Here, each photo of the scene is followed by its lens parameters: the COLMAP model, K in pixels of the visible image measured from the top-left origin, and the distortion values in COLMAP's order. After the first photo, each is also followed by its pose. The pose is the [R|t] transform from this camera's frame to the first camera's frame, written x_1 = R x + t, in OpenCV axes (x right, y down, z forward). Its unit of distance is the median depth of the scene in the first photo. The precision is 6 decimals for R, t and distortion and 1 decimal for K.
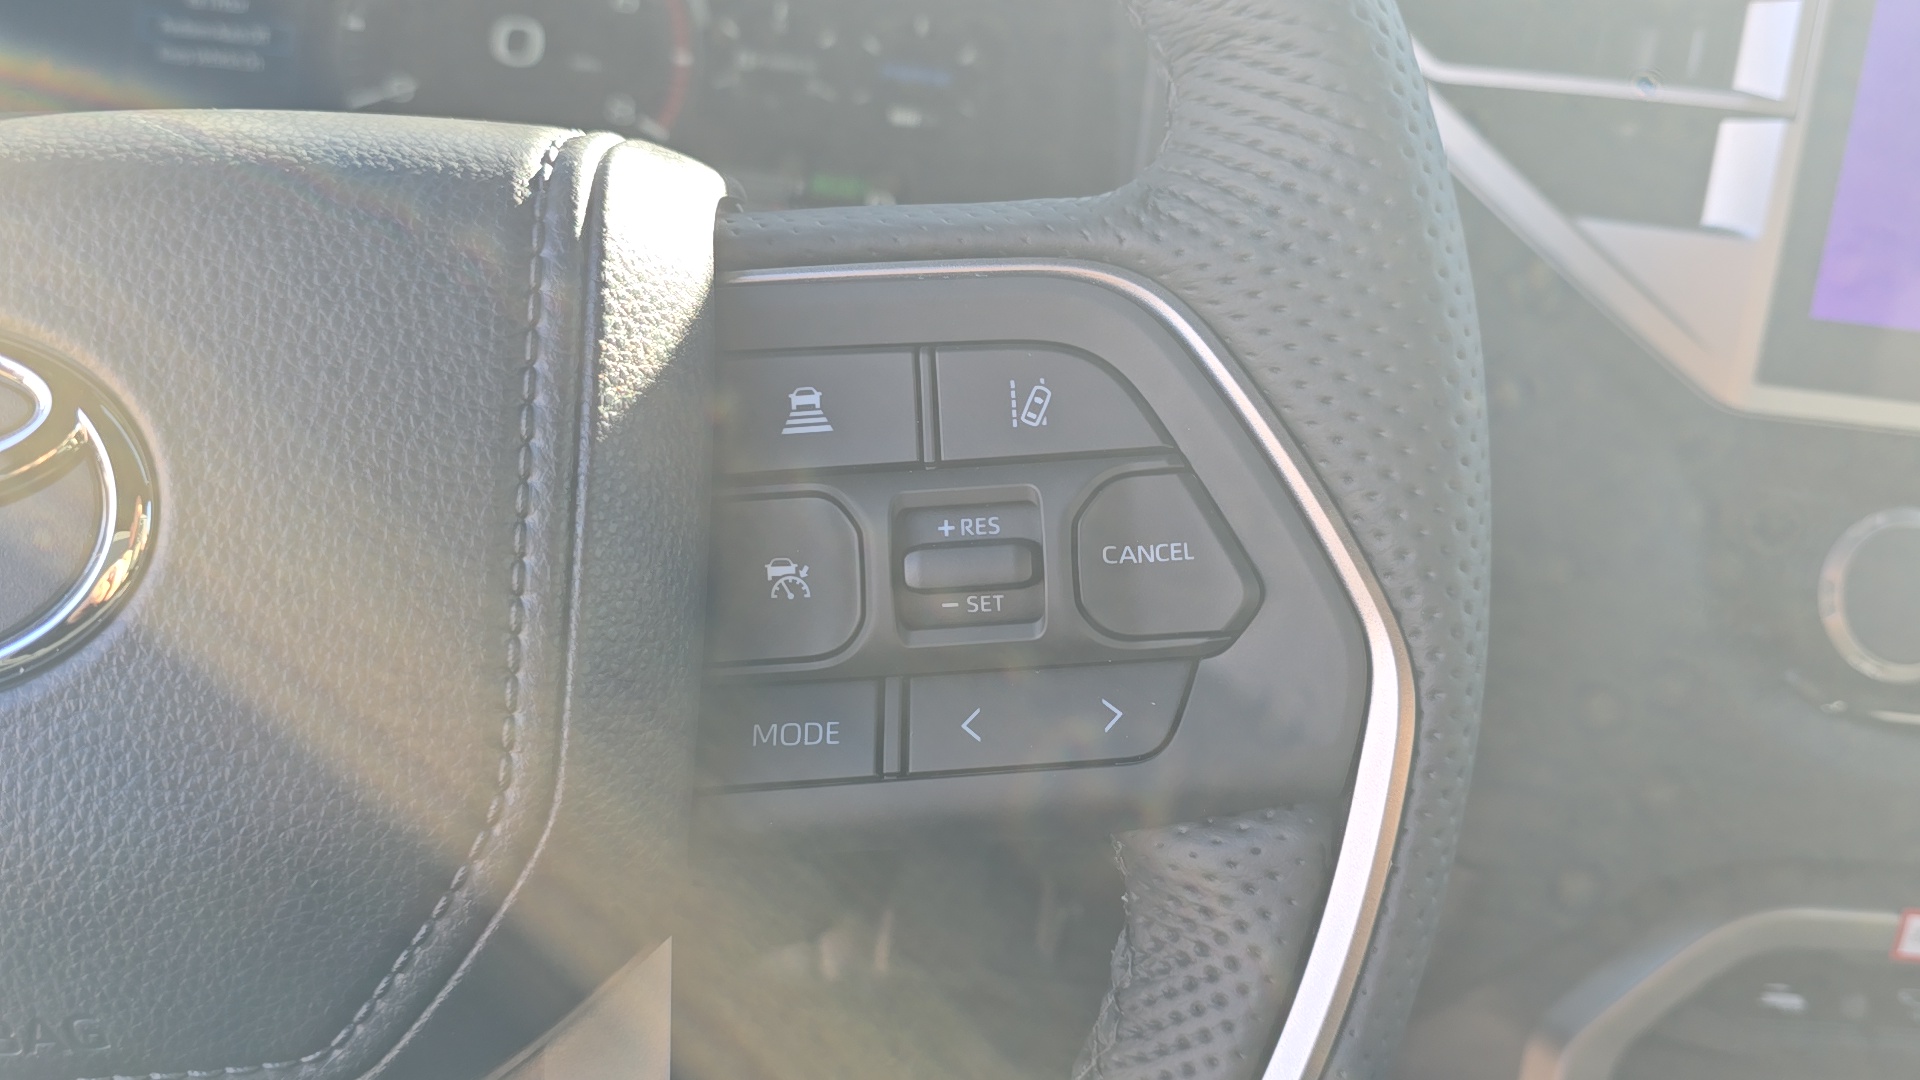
lens RADIAL K [[1628.9, 0, 1000.5], [0, 1628.9, 577.5], [0, 0, 1]] dist [0.003683, 0.009500]
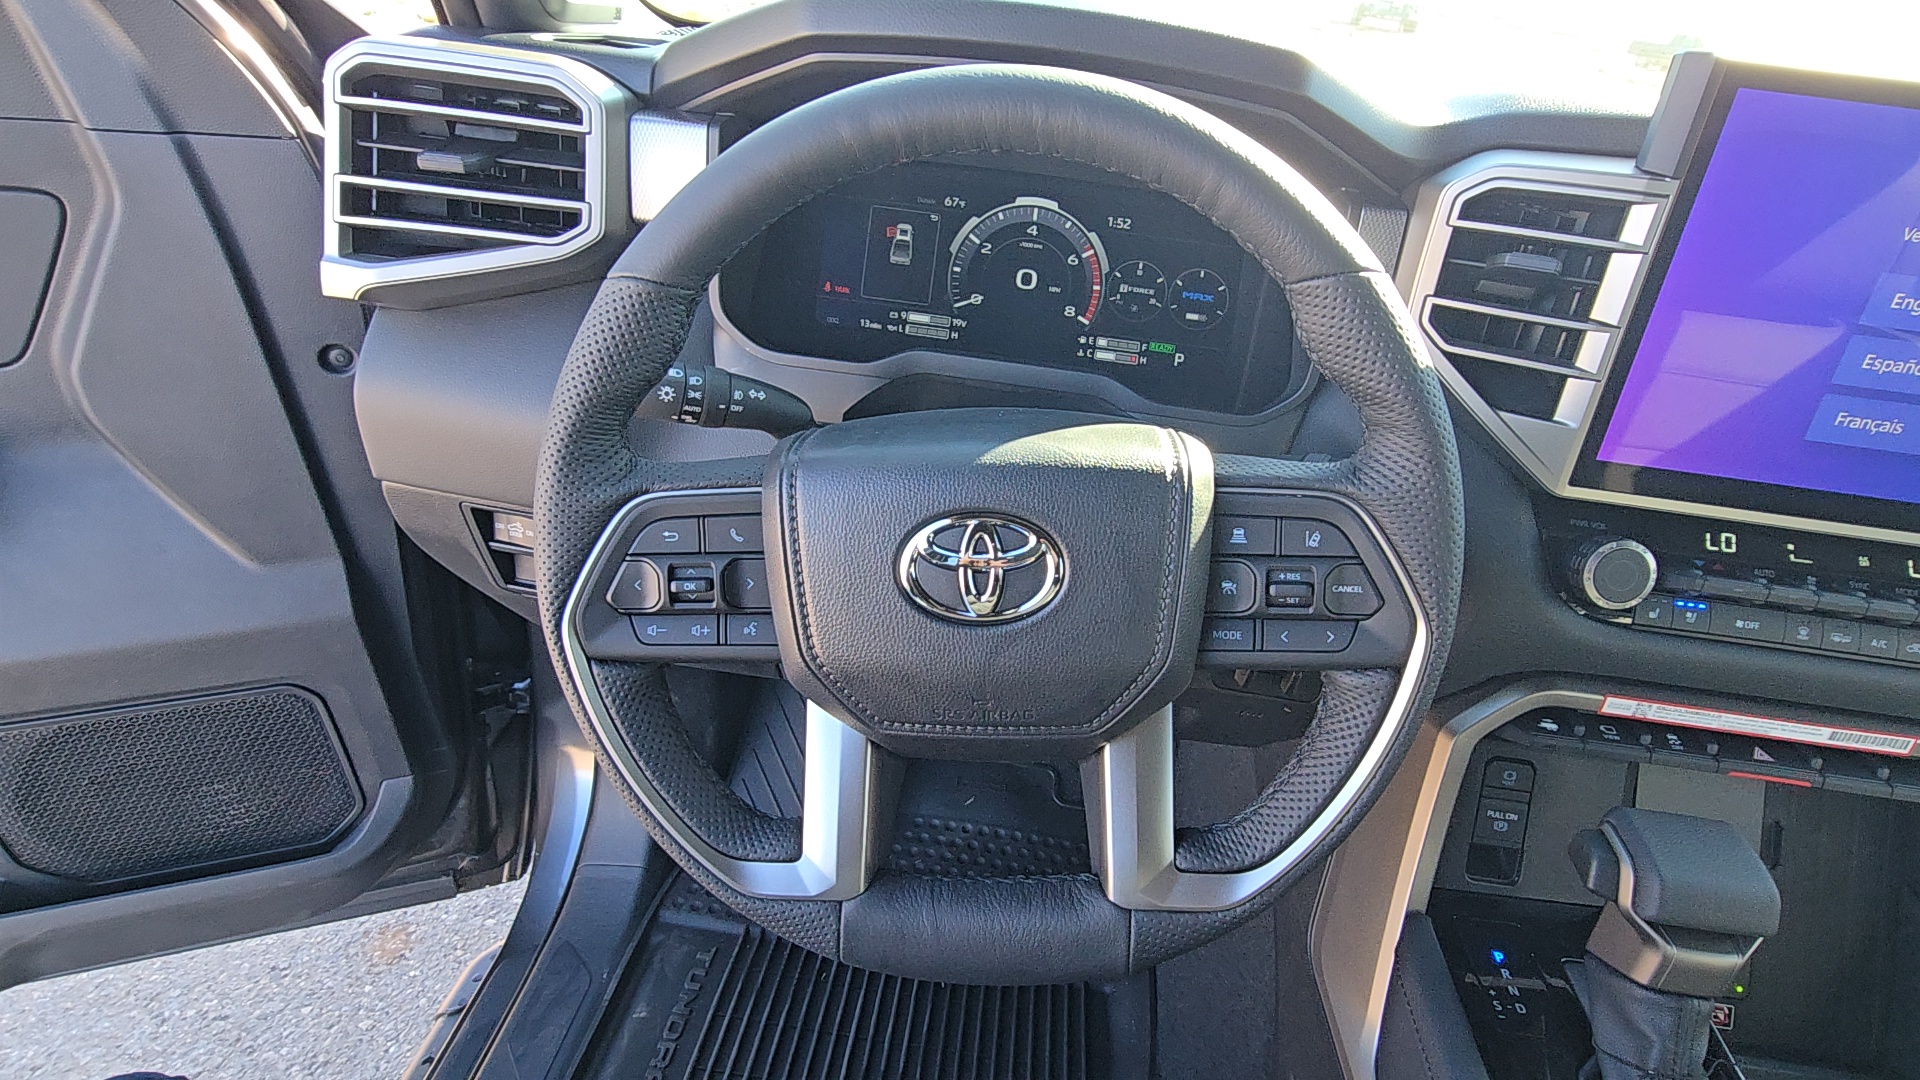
lens RADIAL K [[984.2, 0, 971.8], [0, 984.2, 545.7], [0, 0, 1]] dist [0.001976, 0.001245]
pose [[0.991577, 0.059239, -0.115176, -0.417338], [-0.041797, 0.988050, 0.148357, -0.349926], [0.122588, -0.142294, 0.982204, -0.960768]]
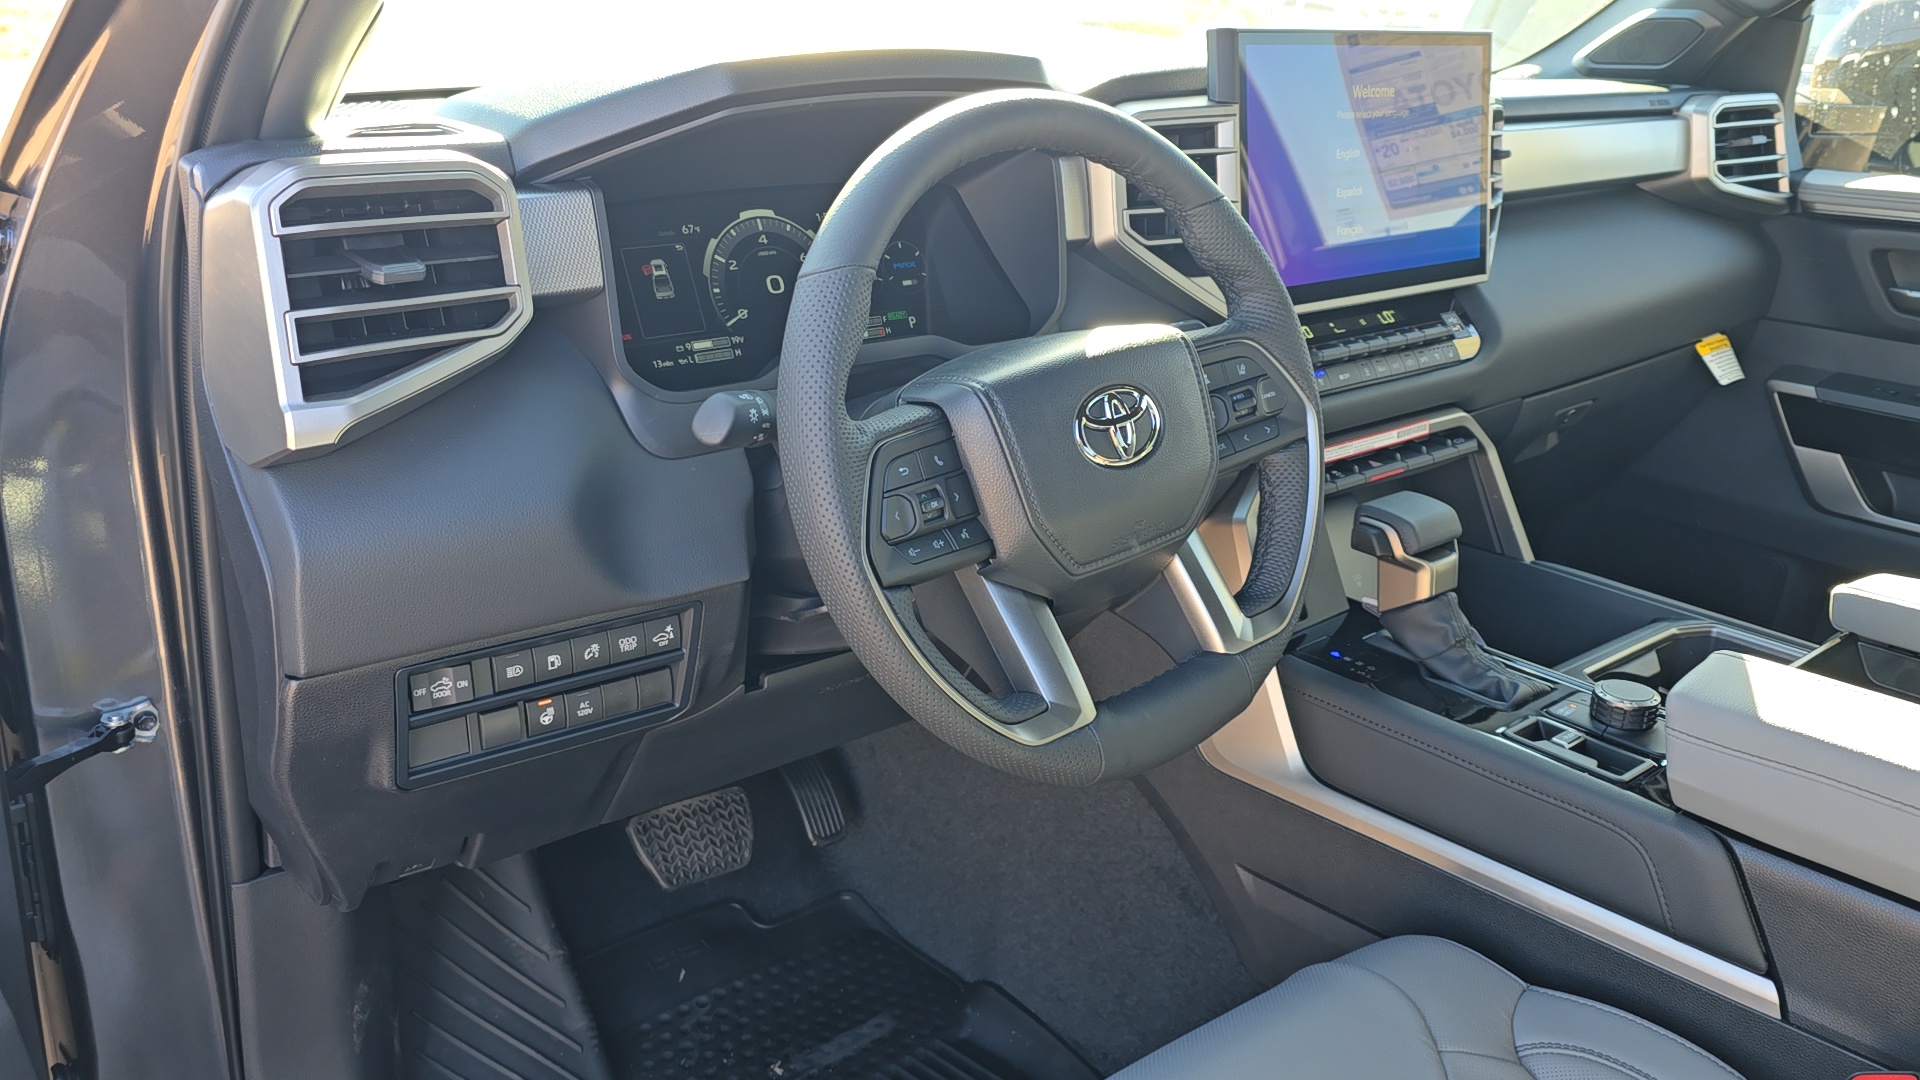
lens RADIAL K [[1628.9, 0, 988.5], [0, 1628.9, 541.7], [0, 0, 1]] dist [0.003683, 0.009500]
pose [[0.765857, -0.291145, 0.573322, -3.468272], [0.282688, 0.953284, 0.106477, -0.296555], [-0.577538, 0.080525, 0.812382, -2.436056]]
